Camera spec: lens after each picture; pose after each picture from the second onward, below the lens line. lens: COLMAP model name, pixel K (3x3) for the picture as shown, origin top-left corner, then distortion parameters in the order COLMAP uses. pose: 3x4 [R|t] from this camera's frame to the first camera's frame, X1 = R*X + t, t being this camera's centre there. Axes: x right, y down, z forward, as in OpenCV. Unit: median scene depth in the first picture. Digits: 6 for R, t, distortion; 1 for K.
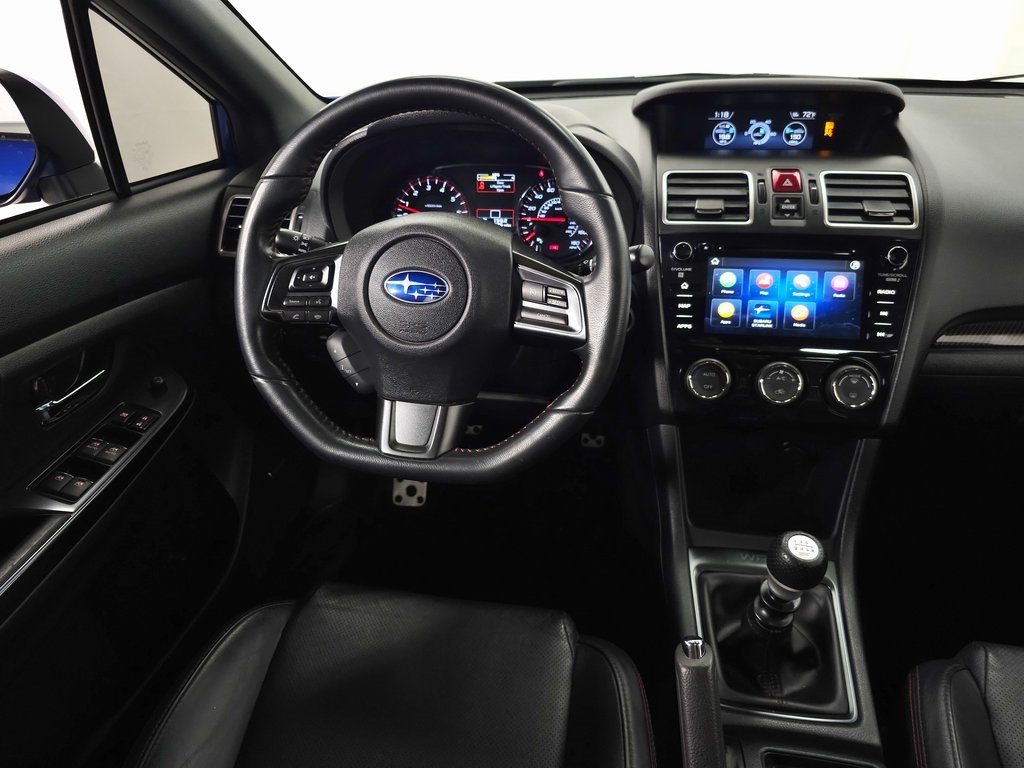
lens RADIAL K [[704.4, 0, 505.9], [0, 704.4, 376.2], [0, 0, 1]] dist [0.034216, -0.042874]
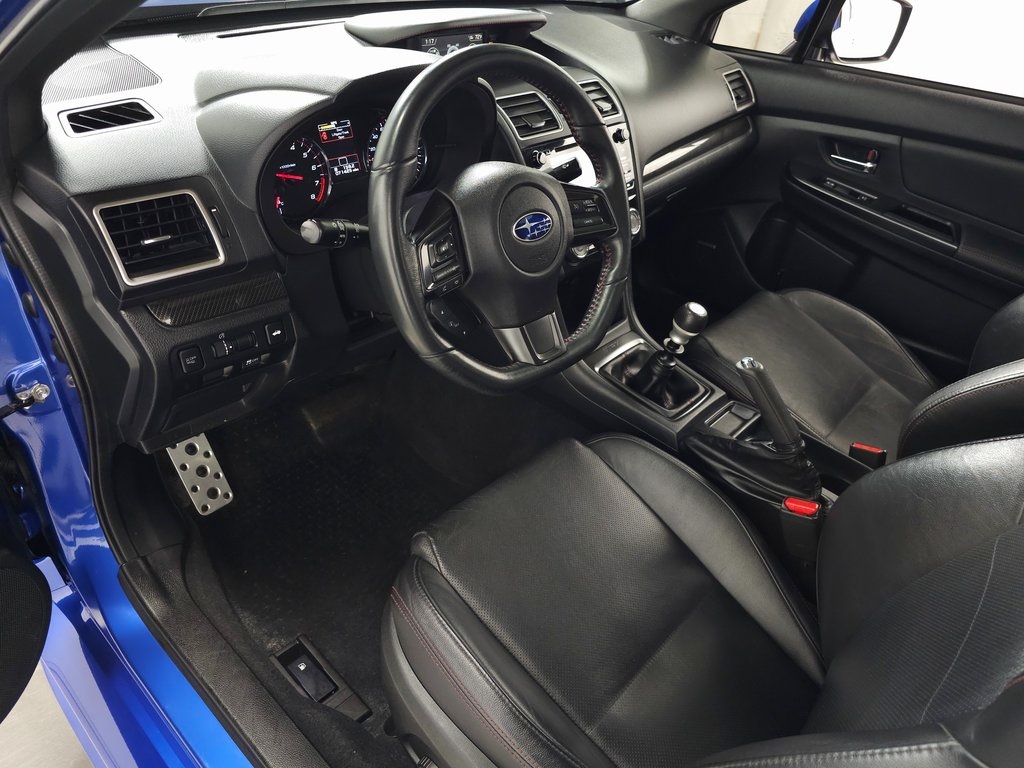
lens RADIAL K [[704.4, 0, 516.6], [0, 704.4, 384.4], [0, 0, 1]] dist [0.034216, -0.042874]
pose [[0.533828, -0.430628, 0.727727, -0.936505], [0.305913, 0.900670, 0.308561, -0.217118], [-0.788317, 0.057902, 0.612538, 0.230698]]
